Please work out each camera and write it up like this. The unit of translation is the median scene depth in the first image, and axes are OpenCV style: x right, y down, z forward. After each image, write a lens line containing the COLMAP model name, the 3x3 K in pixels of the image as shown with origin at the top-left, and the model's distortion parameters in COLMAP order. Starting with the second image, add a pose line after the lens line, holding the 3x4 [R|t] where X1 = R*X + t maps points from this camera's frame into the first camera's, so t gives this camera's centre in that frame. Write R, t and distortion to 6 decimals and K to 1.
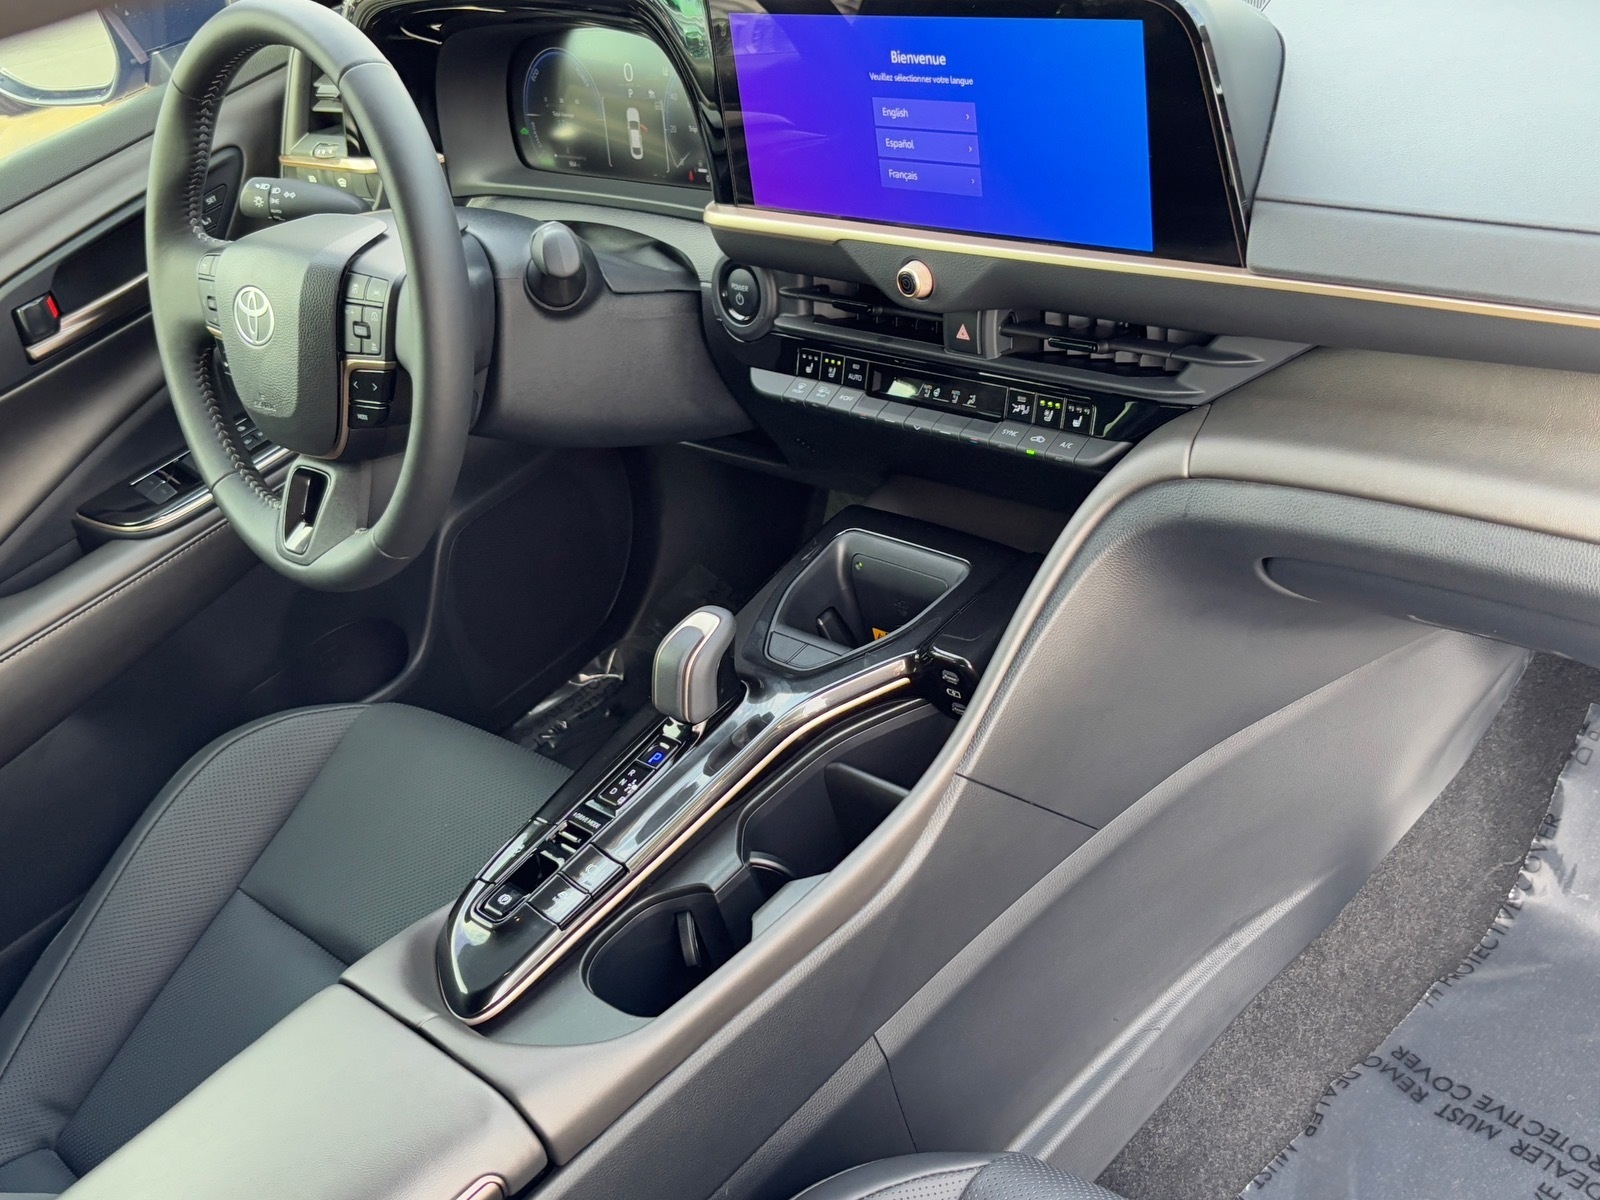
lens RADIAL K [[1894.7, 0, 798.4], [0, 1894.7, 611.5], [0, 0, 1]] dist [0.056041, 0.000000]
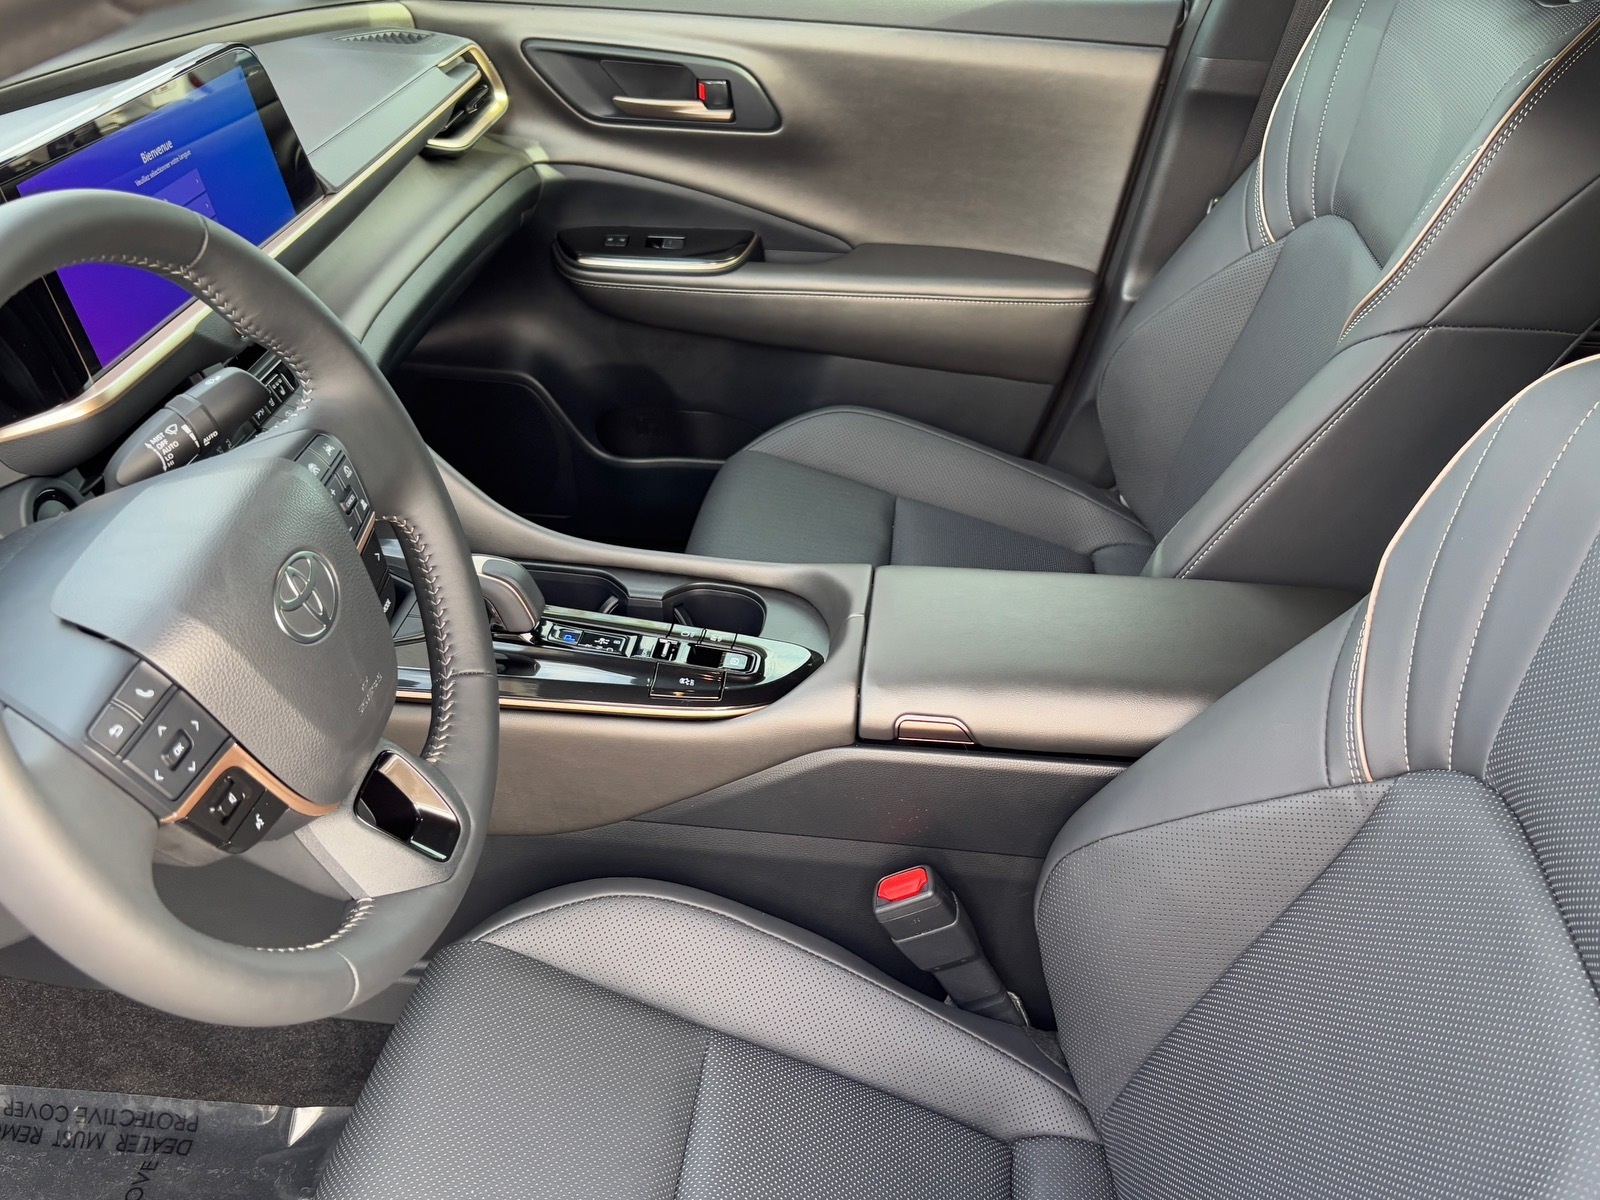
lens RADIAL K [[1463.0, 0, 822.5], [0, 1463.0, 627.9], [0, 0, 1]] dist [0.007158, 0.000000]
pose [[-0.616252, -0.196859, 0.762548, -0.926619], [0.550429, 0.584840, 0.595810, -0.413452], [-0.563259, 0.786898, -0.252052, 1.170058]]
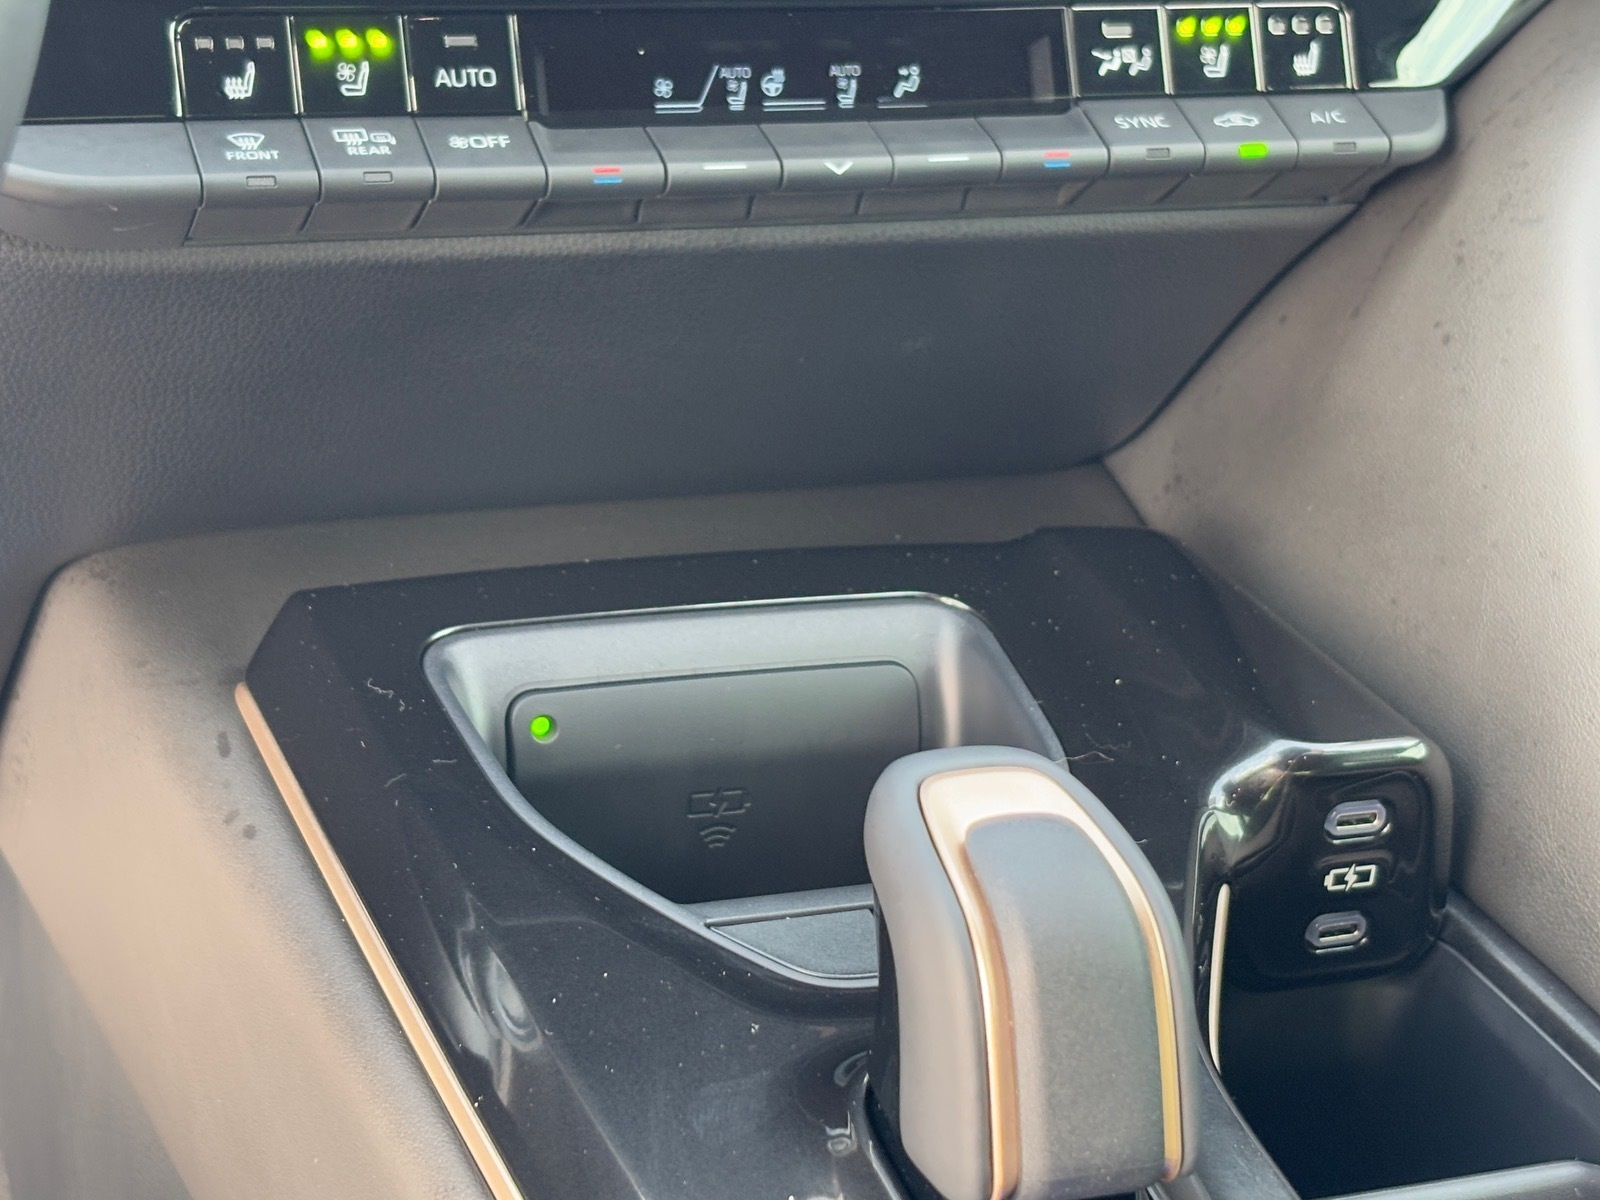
lens RADIAL K [[3080.1, 0, 794.3], [0, 3080.1, 600.3], [0, 0, 1]] dist [0.137728, 0.000000]
pose [[0.382168, -0.100230, 0.918641, -0.444416], [0.336670, 0.940879, -0.037404, -0.012603], [-0.860581, 0.323574, 0.393319, 0.872754]]
